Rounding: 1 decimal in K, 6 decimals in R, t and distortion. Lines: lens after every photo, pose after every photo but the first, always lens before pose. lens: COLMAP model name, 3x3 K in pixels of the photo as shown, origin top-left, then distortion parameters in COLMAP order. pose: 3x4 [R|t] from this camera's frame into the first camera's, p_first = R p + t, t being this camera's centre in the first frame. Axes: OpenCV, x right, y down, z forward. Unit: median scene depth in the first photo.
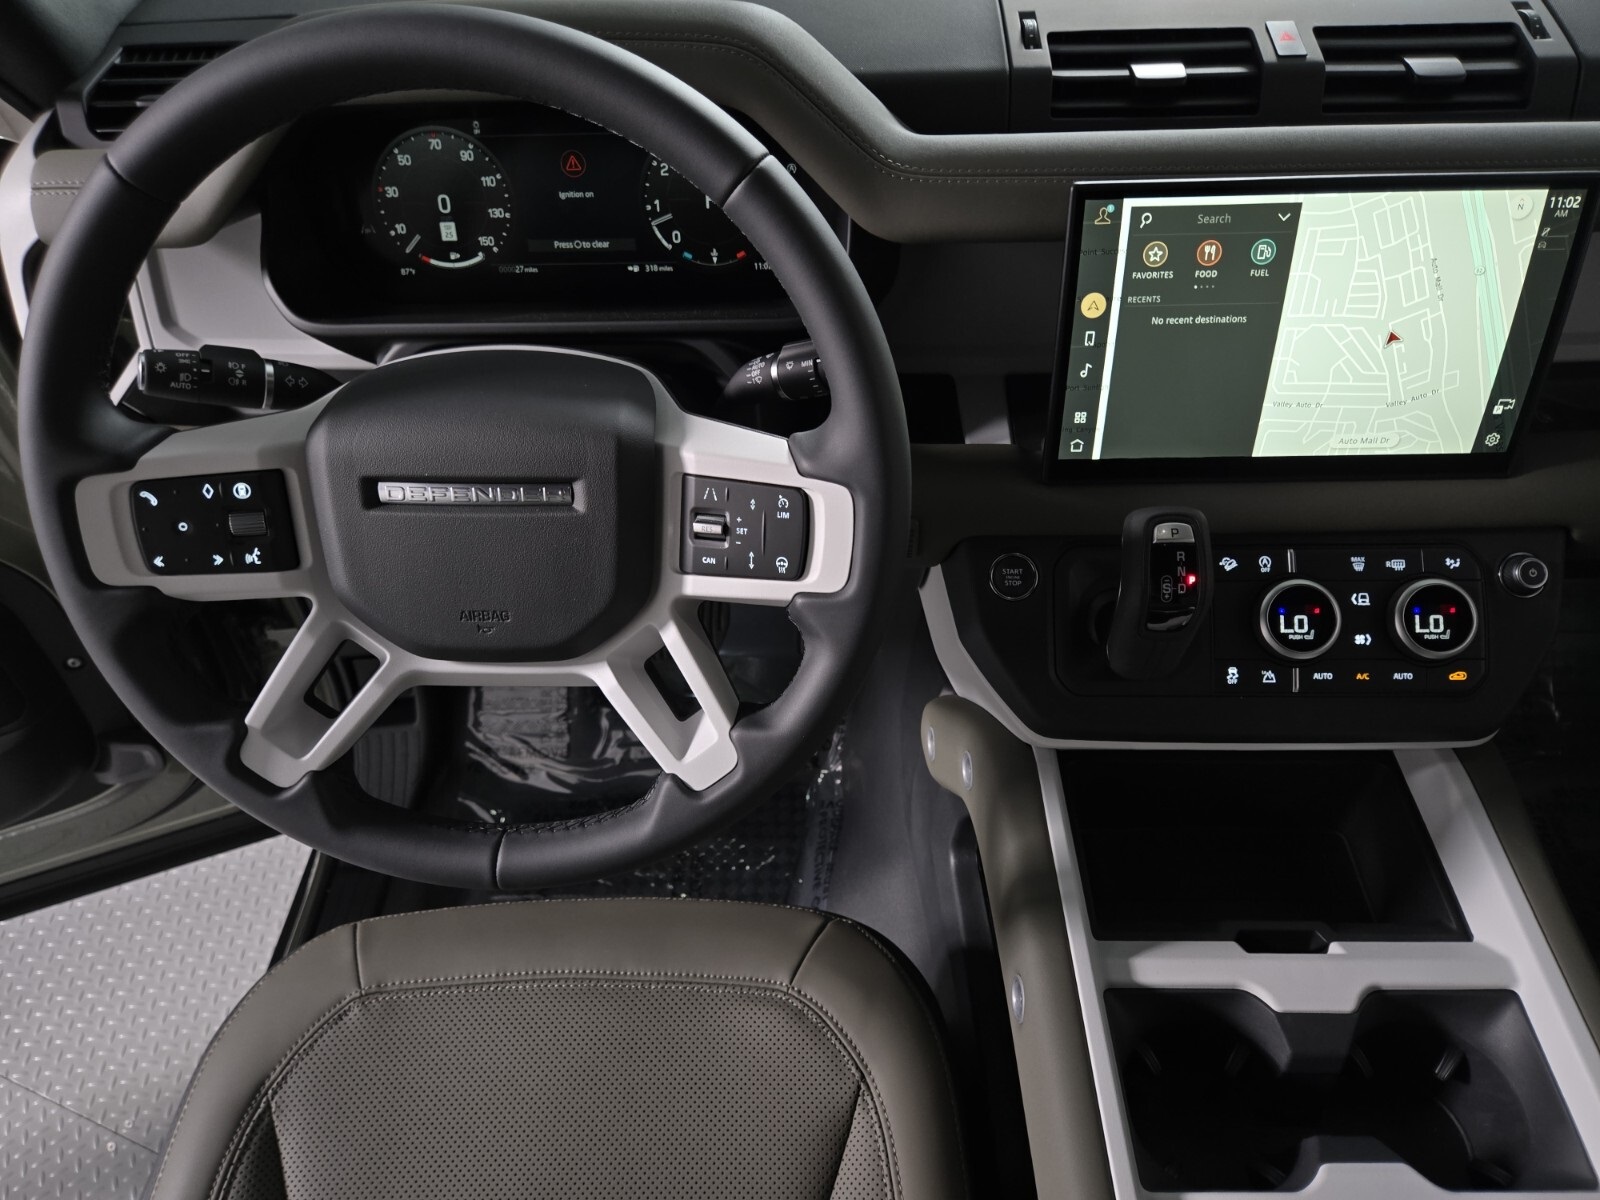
lens RADIAL K [[1102.0, 0, 803.6], [0, 1102.0, 610.0], [0, 0, 1]] dist [0.040980, -0.046818]
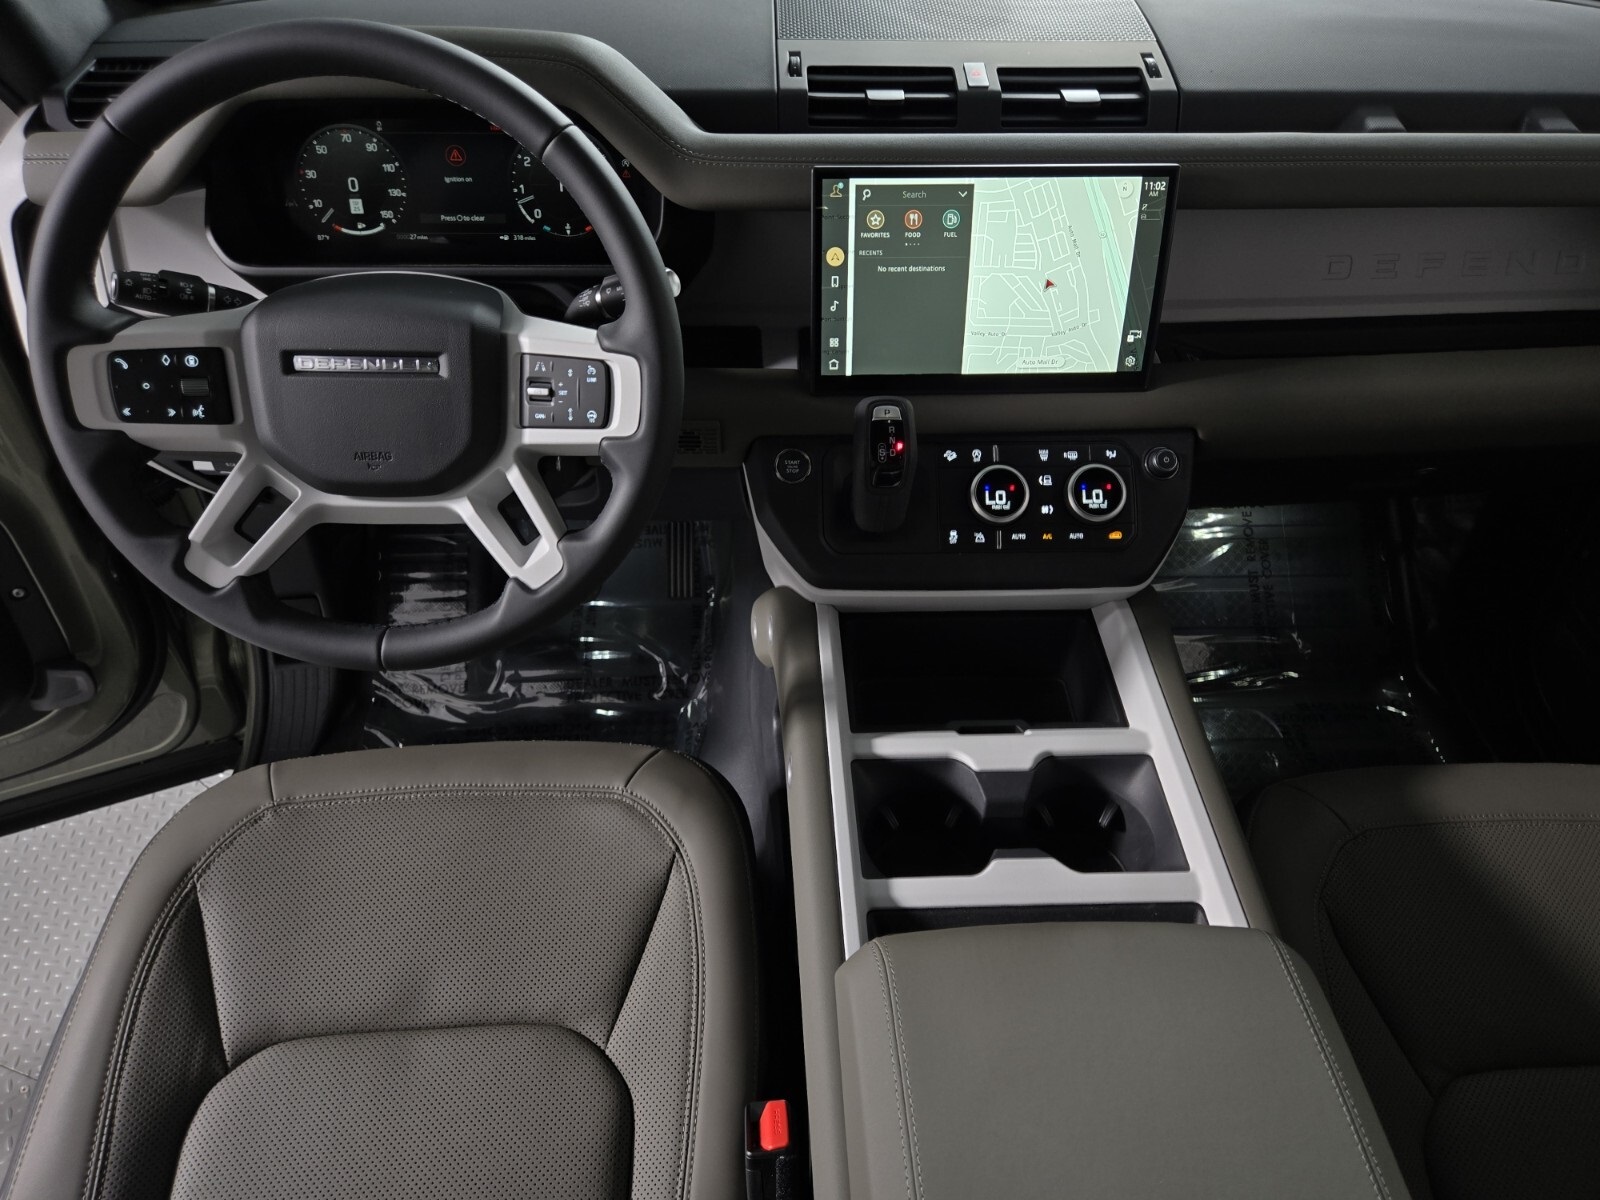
lens RADIAL K [[1102.0, 0, 821.8], [0, 1102.0, 601.9], [0, 0, 1]] dist [0.040980, -0.046818]
pose [[0.997180, -0.005889, 0.074811, 0.139360], [0.010742, 0.997852, -0.064626, 0.242412], [-0.074270, 0.065248, 0.995101, -0.340119]]
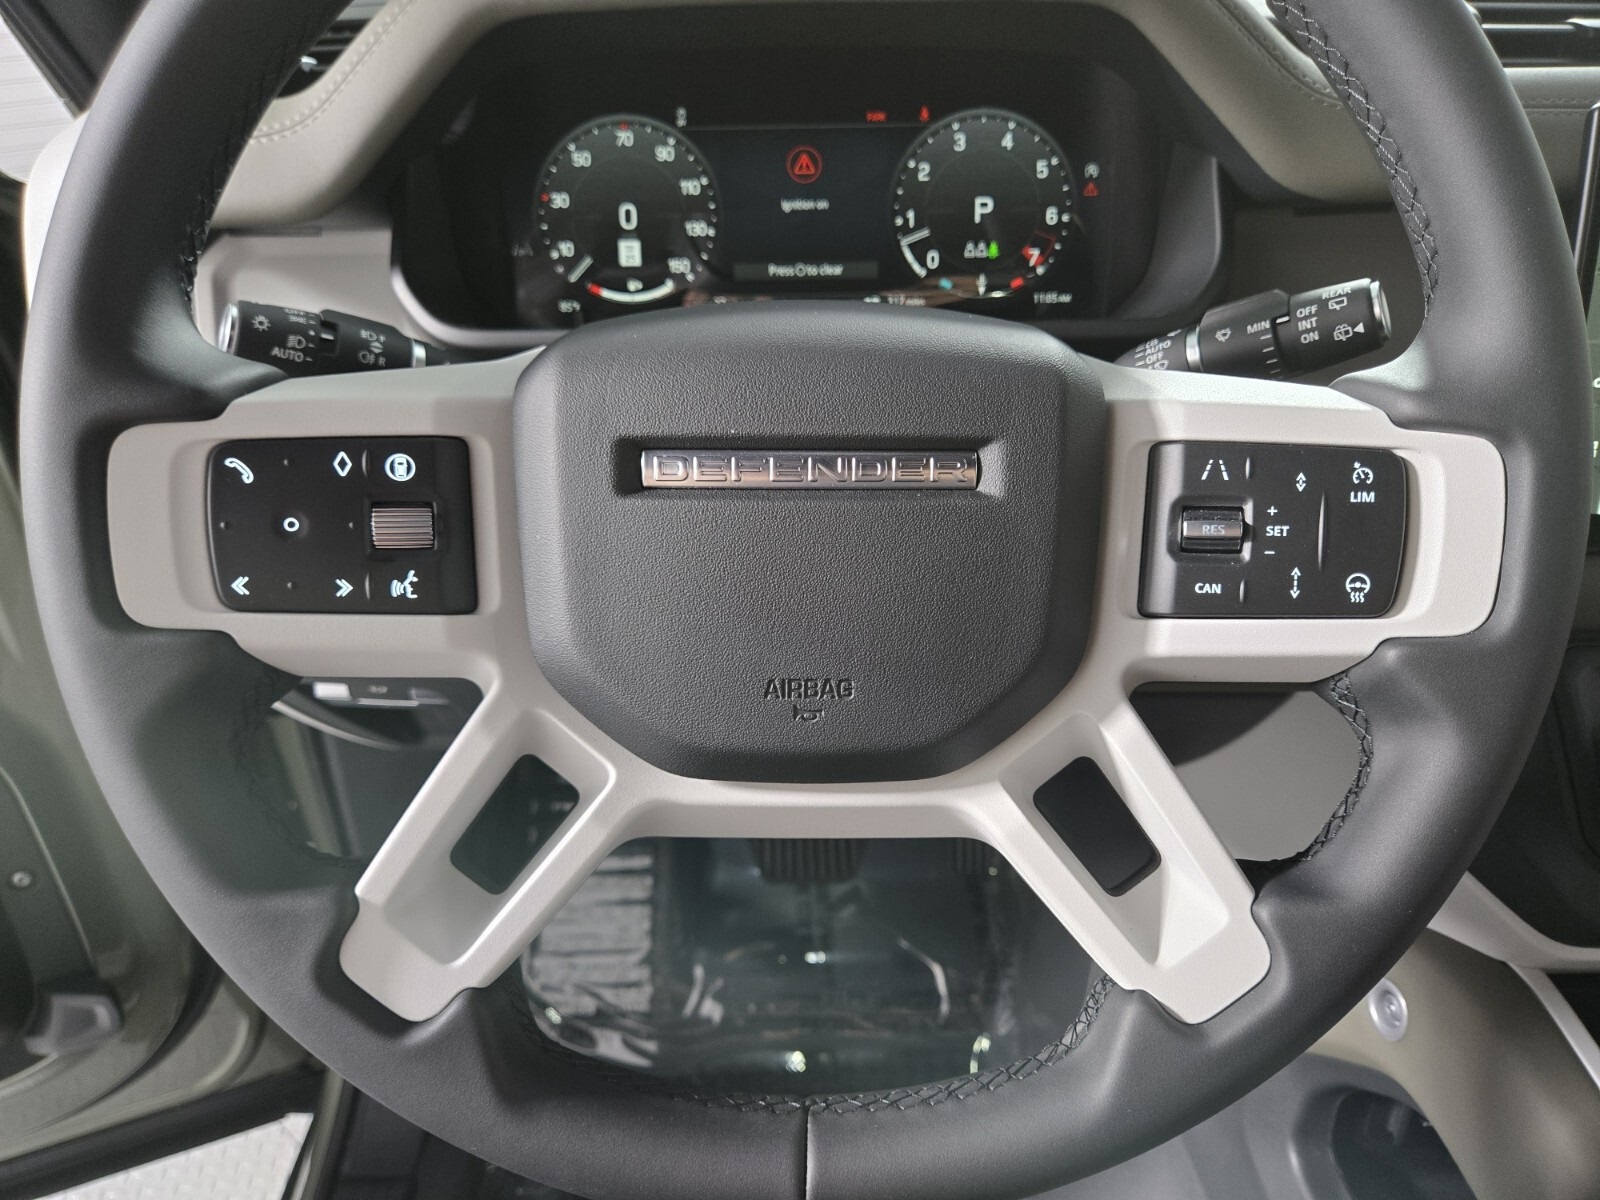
lens RADIAL K [[1102.0, 0, 795.0], [0, 1102.0, 605.4], [0, 0, 1]] dist [0.040980, -0.046818]
pose [[0.999804, 0.000414, 0.019778, -0.266444], [0.004307, 0.971245, -0.238044, 0.084431], [-0.019308, 0.238082, 0.971053, 0.388771]]
